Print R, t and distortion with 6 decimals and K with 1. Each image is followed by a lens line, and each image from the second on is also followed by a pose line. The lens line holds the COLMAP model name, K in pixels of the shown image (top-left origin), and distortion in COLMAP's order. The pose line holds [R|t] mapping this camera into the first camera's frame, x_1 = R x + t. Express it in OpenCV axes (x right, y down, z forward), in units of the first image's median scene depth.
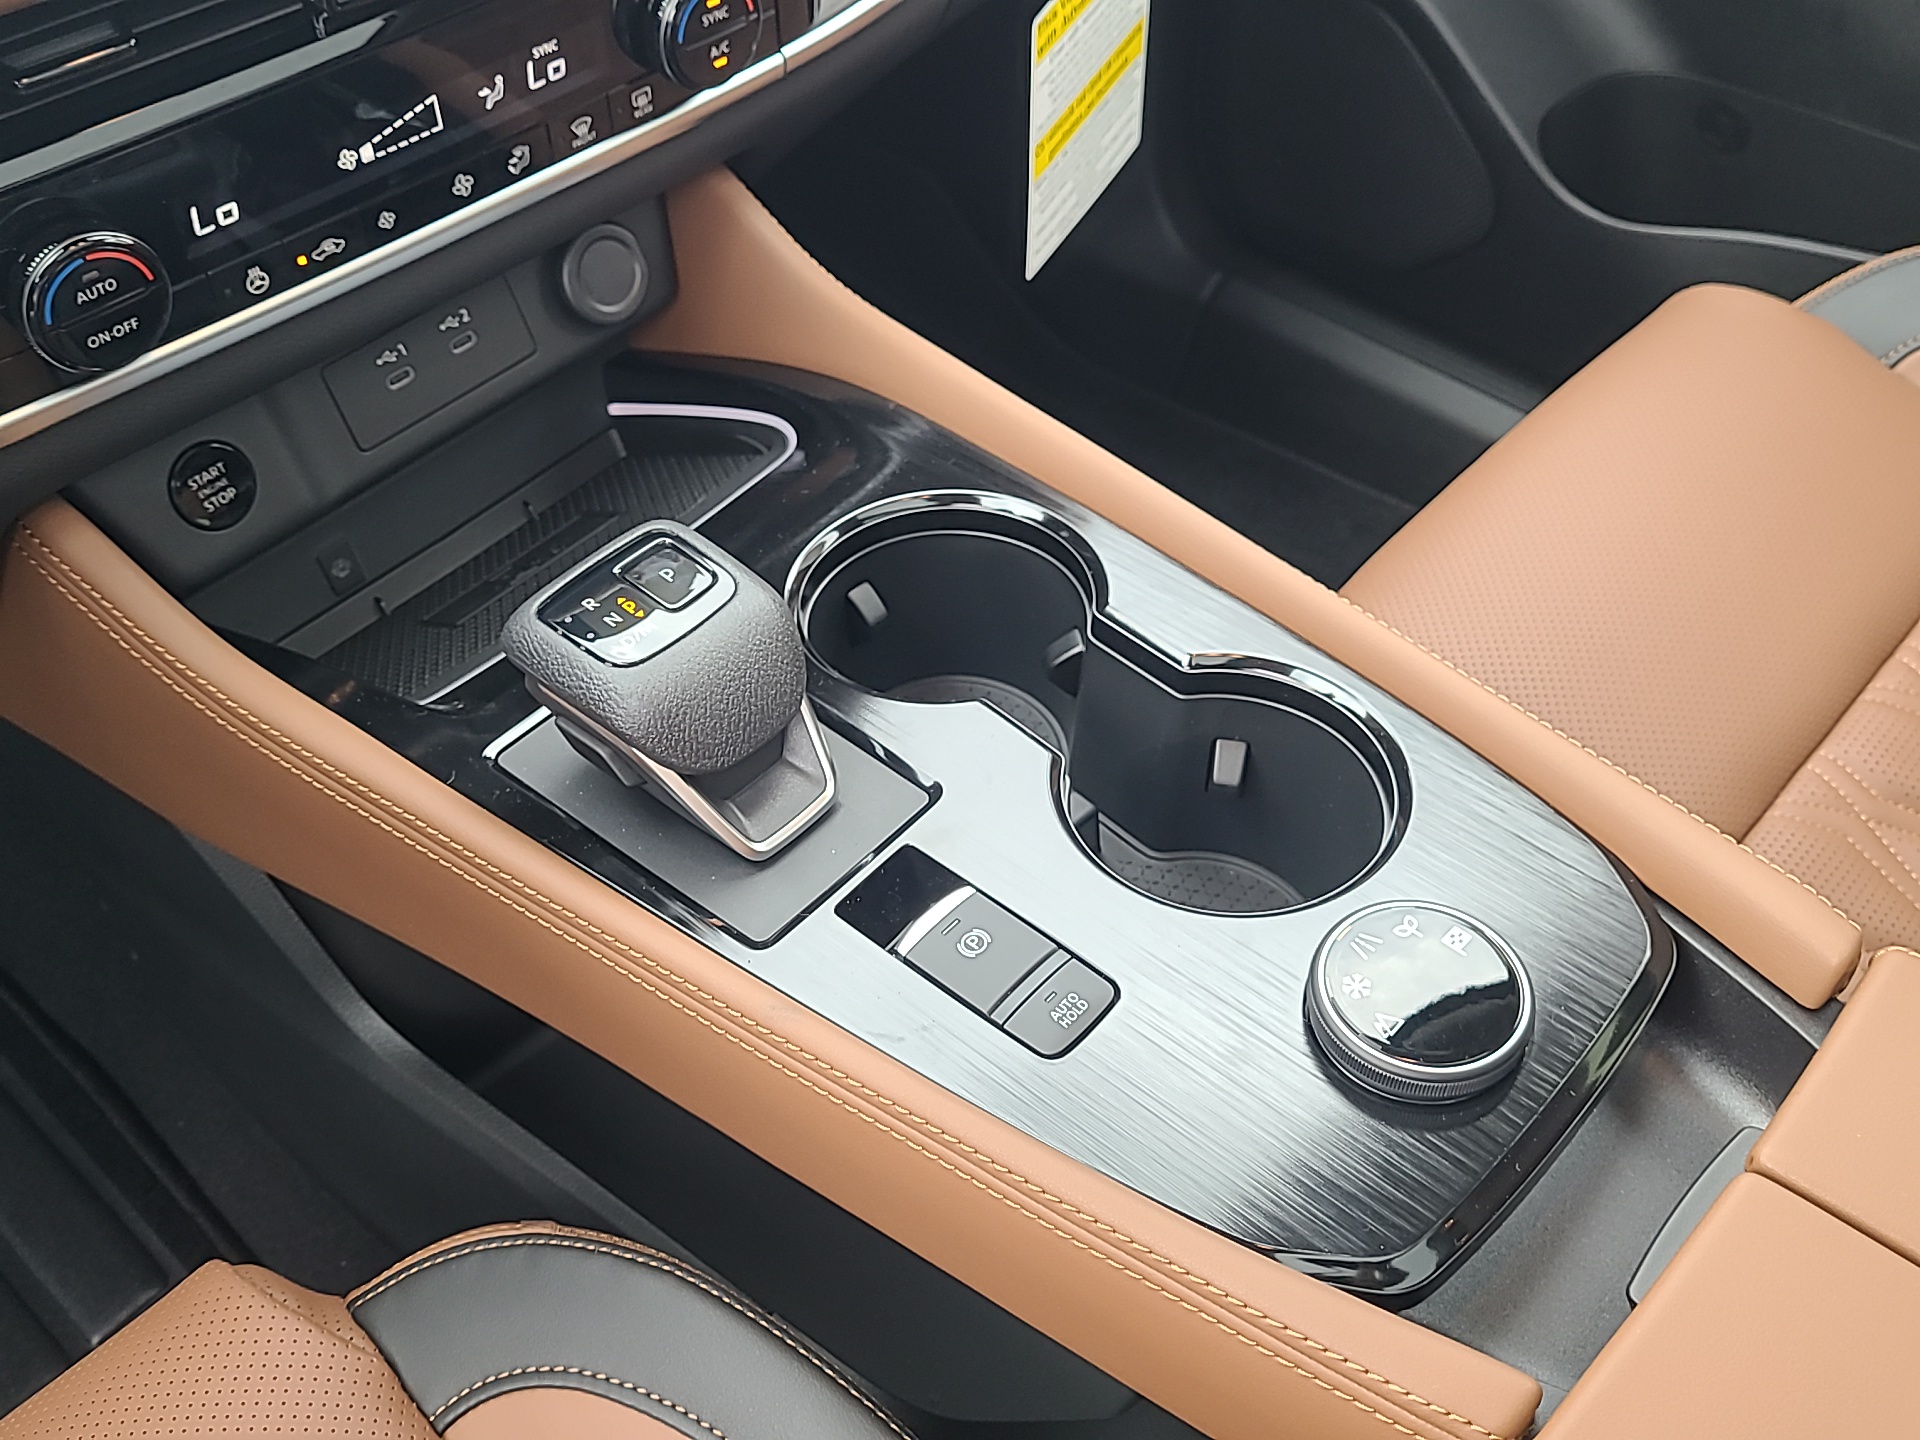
lens RADIAL K [[1934.5, 0, 924.7], [0, 1934.5, 740.2], [0, 0, 1]] dist [0.019691, 0.000000]
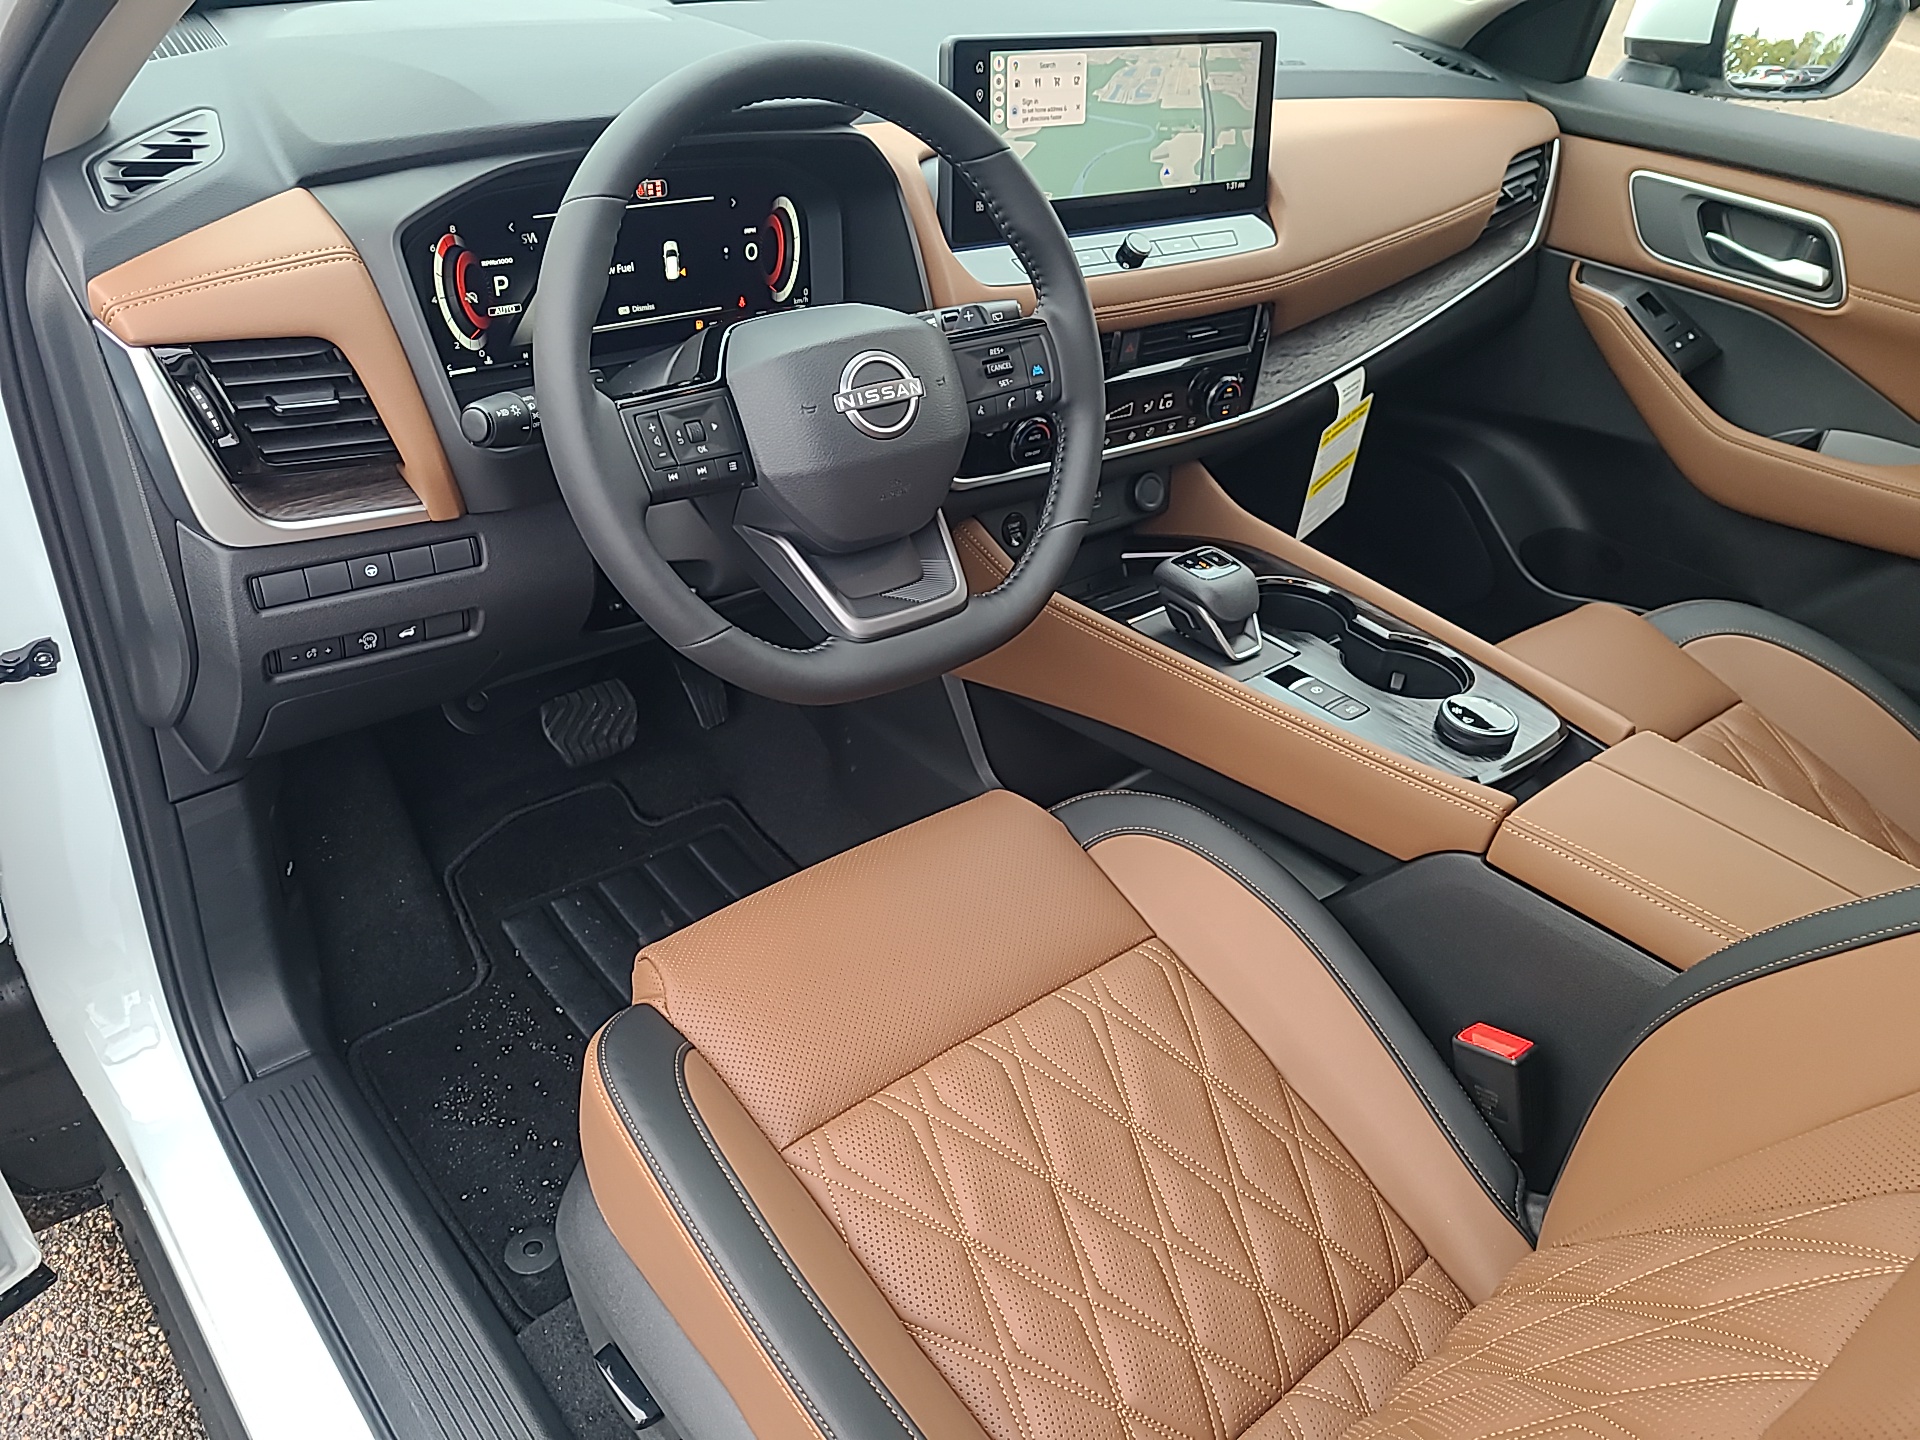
lens RADIAL K [[1430.6, 0, 945.1], [0, 1430.6, 732.6], [0, 0, 1]] dist [0.026759, -0.025997]
pose [[0.985167, 0.161821, -0.057099, -0.300233], [-0.170471, 0.961014, -0.217695, 0.563035], [0.019645, 0.224199, 0.974345, -0.817754]]
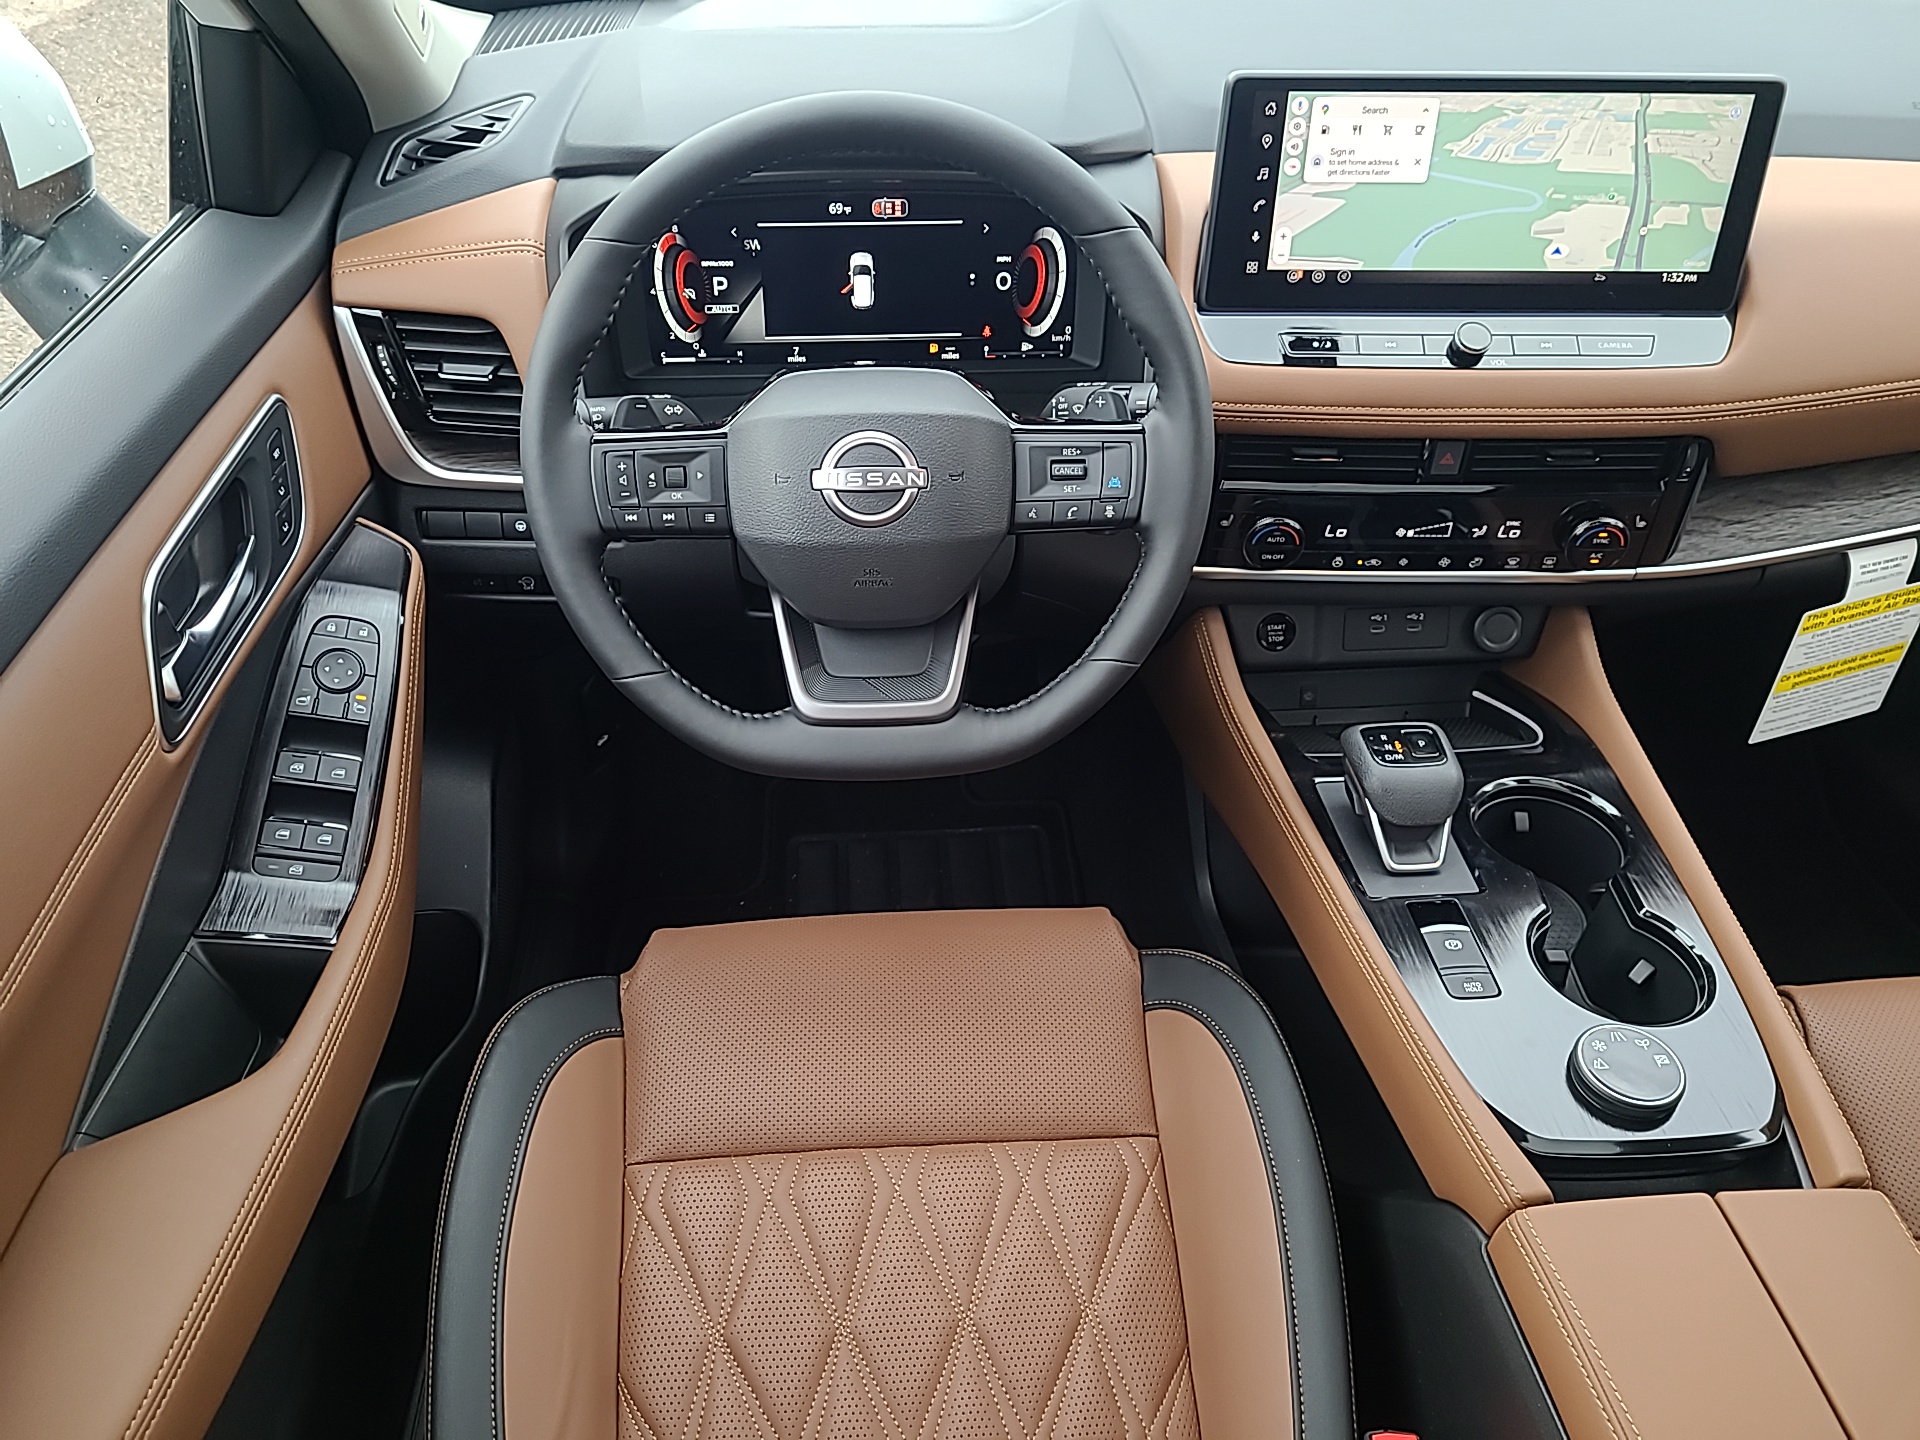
lens RADIAL K [[1430.6, 0, 933.5], [0, 1430.6, 731.9], [0, 0, 1]] dist [0.026759, -0.025997]
pose [[0.717613, 0.459729, -0.523145, 0.274141], [-0.521746, 0.852446, 0.033418, 0.120610], [0.461316, 0.248968, 0.851588, -0.580499]]
